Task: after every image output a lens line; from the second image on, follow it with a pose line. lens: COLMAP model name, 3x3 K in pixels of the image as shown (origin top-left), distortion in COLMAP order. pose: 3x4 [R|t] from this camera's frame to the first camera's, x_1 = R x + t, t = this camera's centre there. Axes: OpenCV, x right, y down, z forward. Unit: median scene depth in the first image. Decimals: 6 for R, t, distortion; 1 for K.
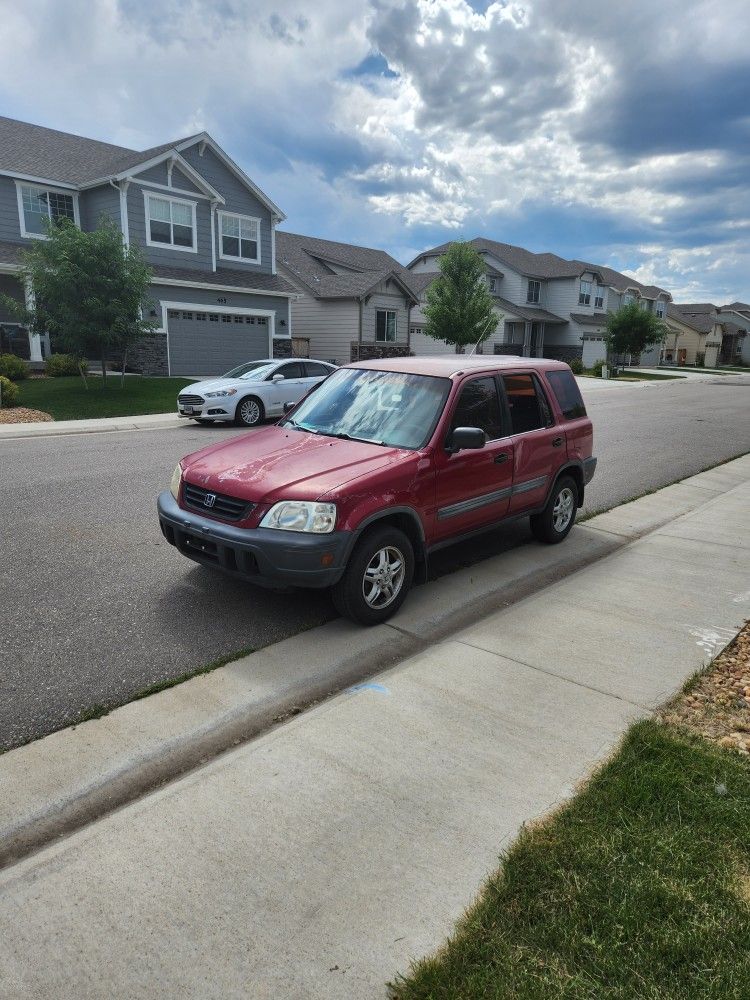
lens RADIAL K [[696.7, 0, 375.0], [0, 696.7, 500.0], [0, 0, 1]] dist [0.043075, -0.030185]
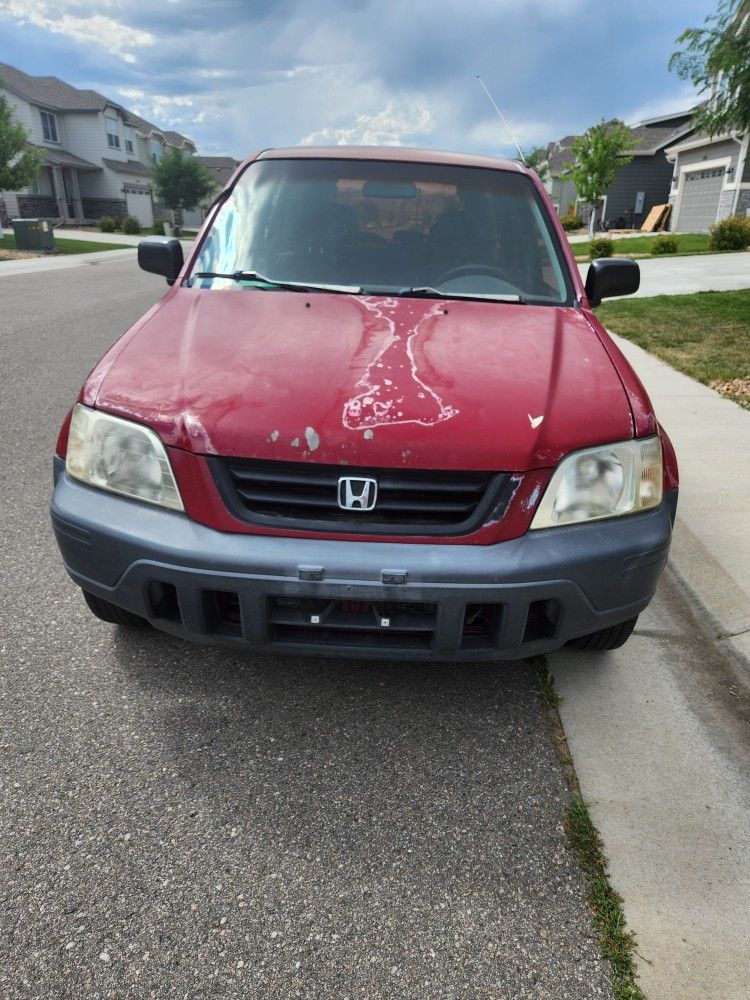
lens RADIAL K [[696.7, 0, 375.0], [0, 696.7, 500.0], [0, 0, 1]] dist [0.043075, -0.030185]
pose [[0.771101, -0.246328, 0.587133, -0.064640], [0.140751, 0.965265, 0.220119, -0.010967], [-0.620961, -0.087095, 0.778988, 0.103020]]
